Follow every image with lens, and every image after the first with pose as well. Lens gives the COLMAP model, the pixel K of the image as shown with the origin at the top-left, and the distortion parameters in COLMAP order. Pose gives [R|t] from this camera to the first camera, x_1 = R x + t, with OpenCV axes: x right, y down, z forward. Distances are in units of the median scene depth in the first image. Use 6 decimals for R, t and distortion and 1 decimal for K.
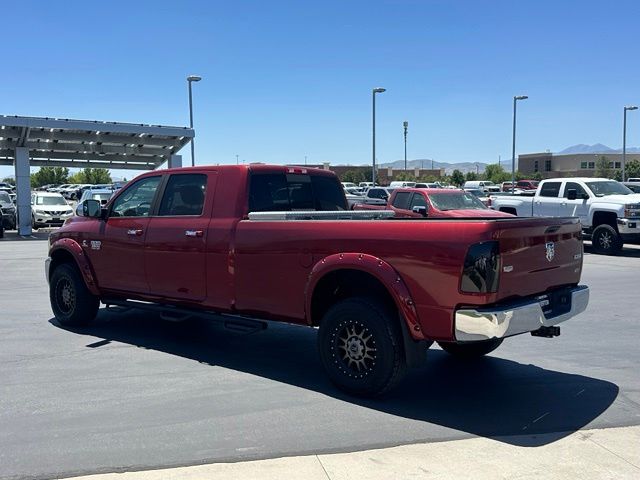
lens RADIAL K [[641.3, 0, 317.0], [0, 641.3, 239.0], [0, 0, 1]] dist [0.167129, -0.345401]
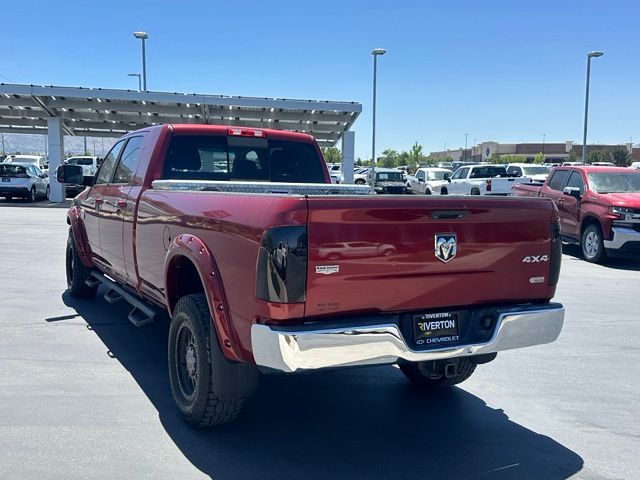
lens RADIAL K [[638.3, 0, 312.9], [0, 638.3, 239.8], [0, 0, 1]] dist [0.181841, -0.378607]
pose [[0.934551, 0.055553, -0.351465, 0.335635], [-0.044246, 0.998214, 0.040128, -0.006314], [0.353067, -0.021951, 0.935341, 0.255093]]
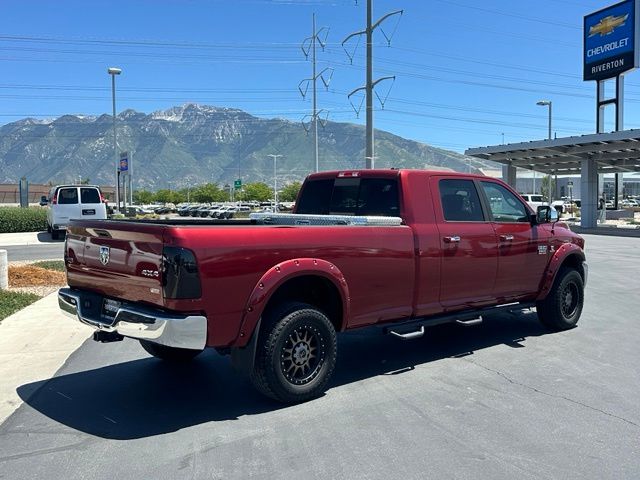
lens RADIAL K [[641.3, 0, 317.0], [0, 641.3, 239.0], [0, 0, 1]] dist [0.167129, -0.345401]
pose [[-0.099803, 0.055912, -0.993435, 0.952009], [-0.063592, 0.996020, 0.062446, -0.064093], [0.992973, 0.069407, -0.095851, 1.031640]]
